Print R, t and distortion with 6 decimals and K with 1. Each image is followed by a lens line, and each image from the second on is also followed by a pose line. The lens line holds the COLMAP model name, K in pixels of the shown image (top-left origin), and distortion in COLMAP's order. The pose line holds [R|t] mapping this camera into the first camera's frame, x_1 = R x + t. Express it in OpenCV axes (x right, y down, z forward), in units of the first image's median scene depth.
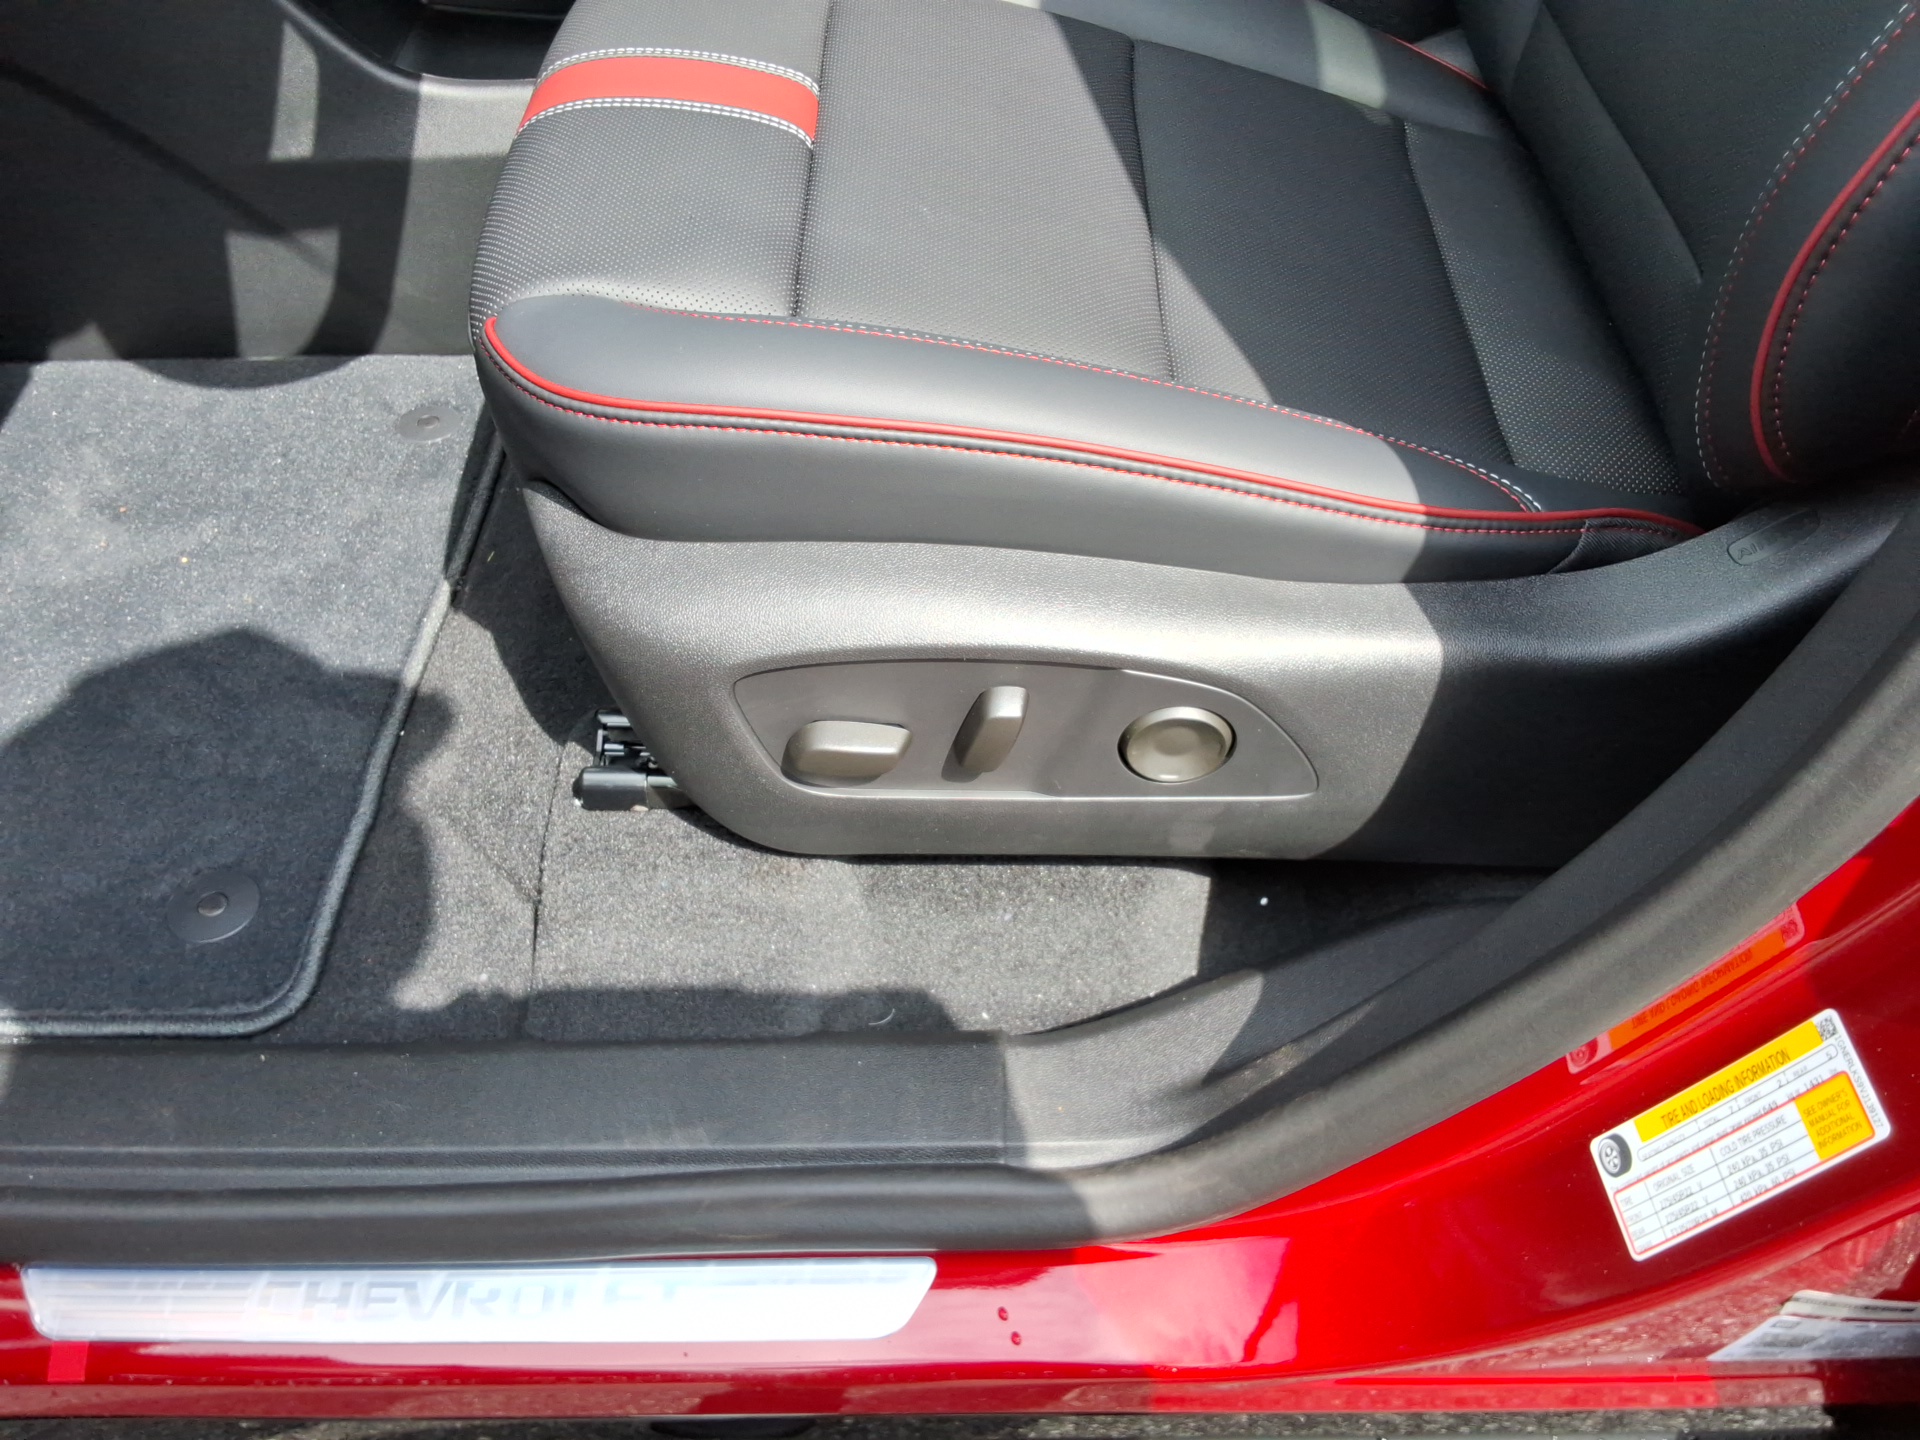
lens RADIAL K [[1544.3, 0, 956.0], [0, 1544.3, 716.1], [0, 0, 1]] dist [0.105876, -0.166574]
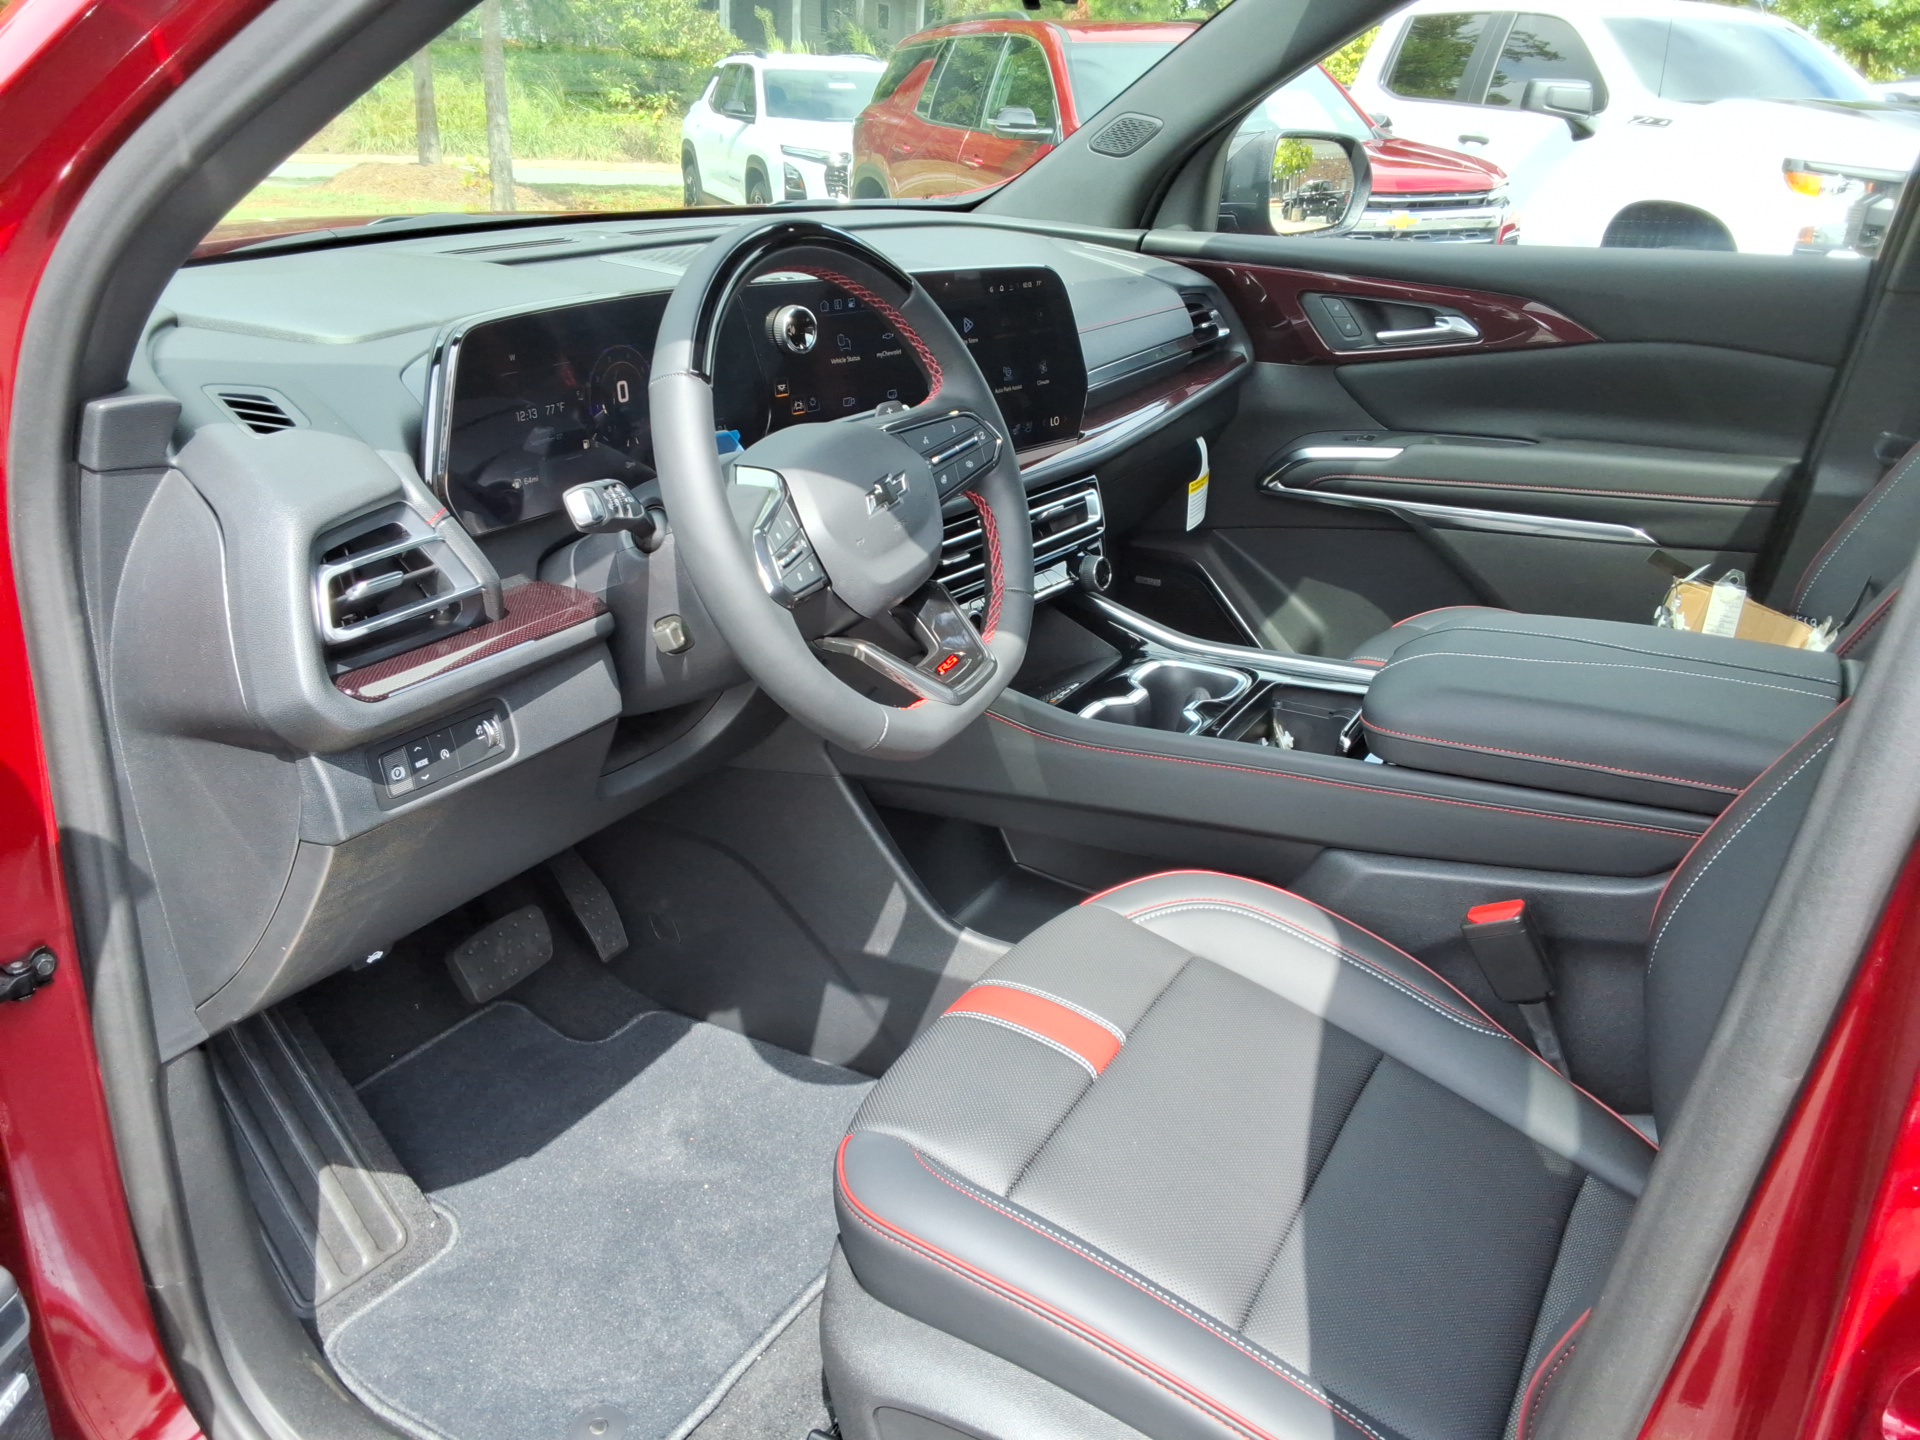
lens RADIAL K [[1544.3, 0, 948.0], [0, 1544.3, 710.9], [0, 0, 1]] dist [0.105876, -0.166574]
pose [[0.870599, 0.191808, -0.453063, 0.294161], [-0.366297, 0.867476, -0.336618, -0.073055], [0.328456, 0.459016, 0.825483, -0.362278]]
